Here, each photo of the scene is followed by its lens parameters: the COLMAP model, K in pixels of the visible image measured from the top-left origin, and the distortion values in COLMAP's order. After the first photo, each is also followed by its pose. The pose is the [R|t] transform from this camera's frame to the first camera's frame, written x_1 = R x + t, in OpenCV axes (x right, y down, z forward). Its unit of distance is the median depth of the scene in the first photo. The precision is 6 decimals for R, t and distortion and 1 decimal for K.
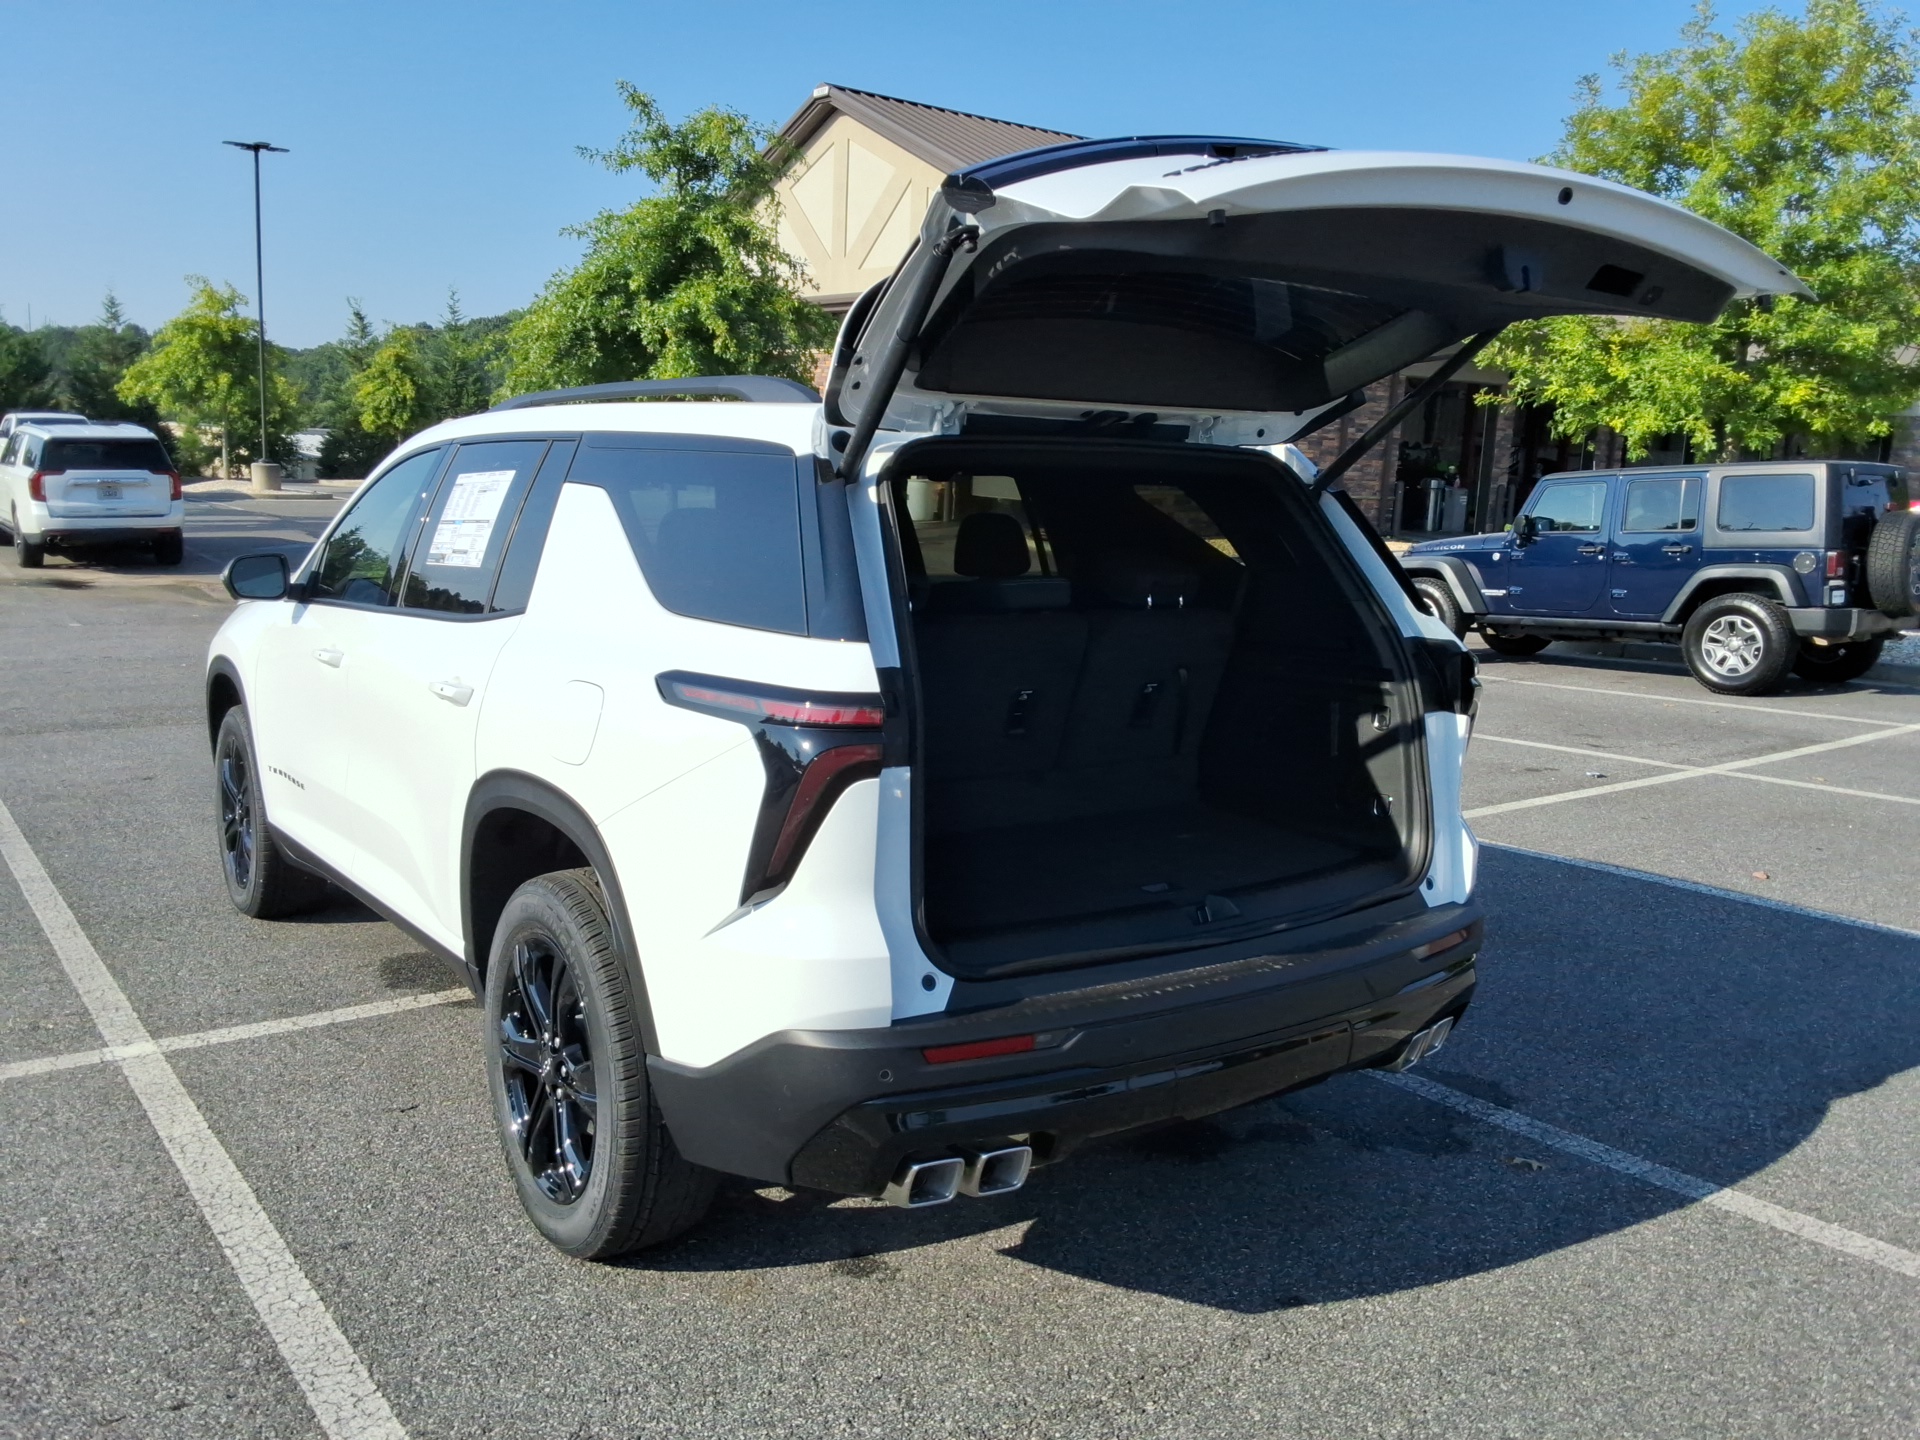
lens RADIAL K [[1547.0, 0, 979.8], [0, 1547.0, 730.8], [0, 0, 1]] dist [0.112526, -0.161518]
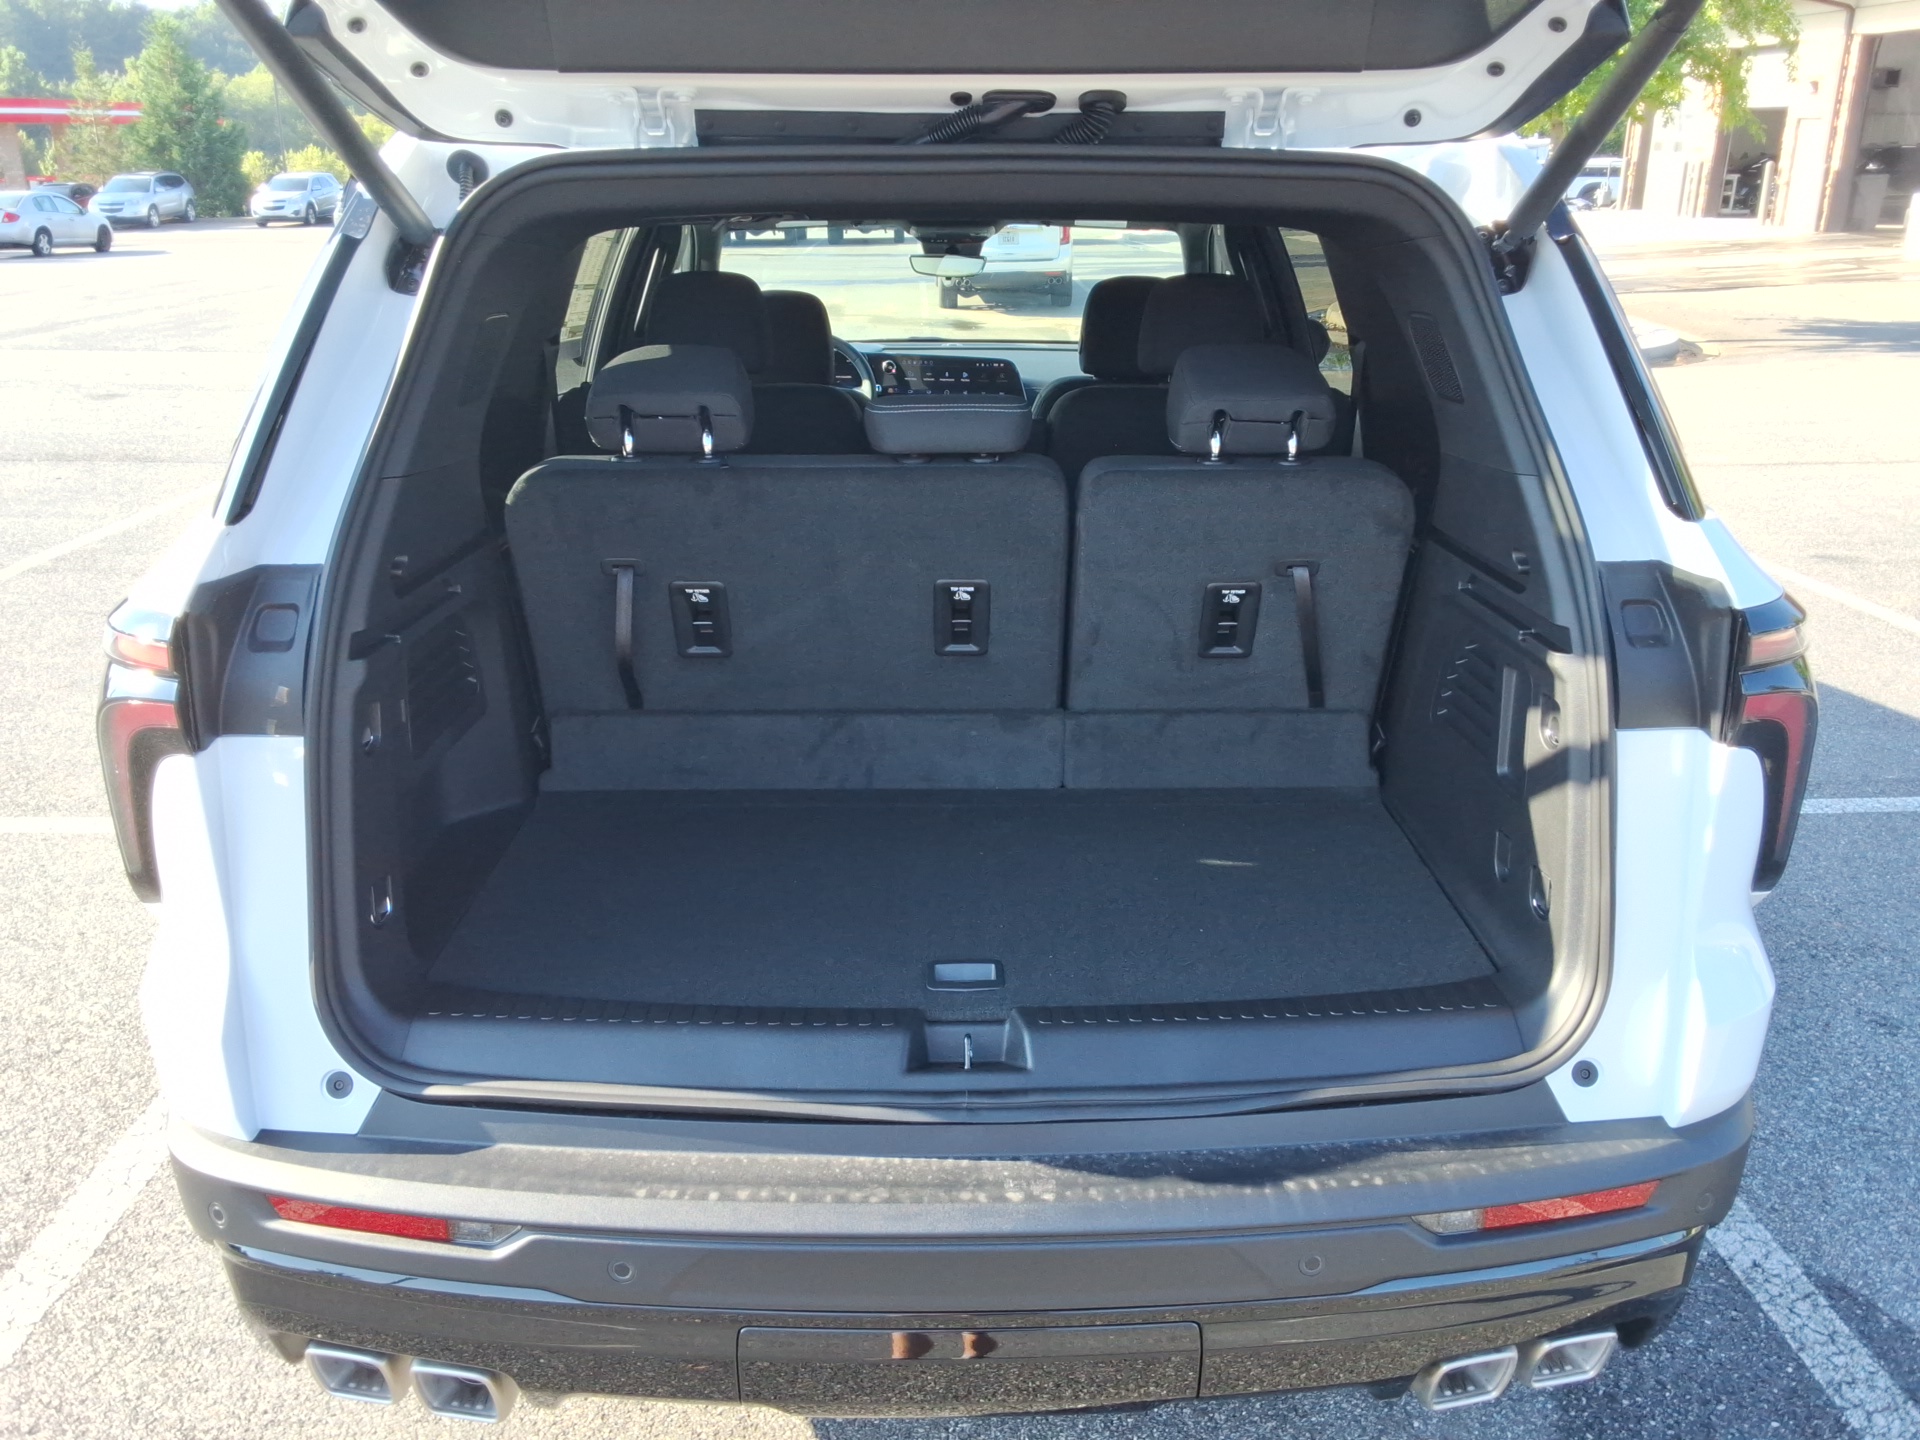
lens RADIAL K [[1547.0, 0, 985.0], [0, 1547.0, 727.7], [0, 0, 1]] dist [0.112526, -0.161518]
pose [[0.823528, 0.160614, -0.544063, 0.091403], [-0.071622, 0.980845, 0.181145, -0.019917], [0.562736, -0.110211, 0.819257, 0.119794]]
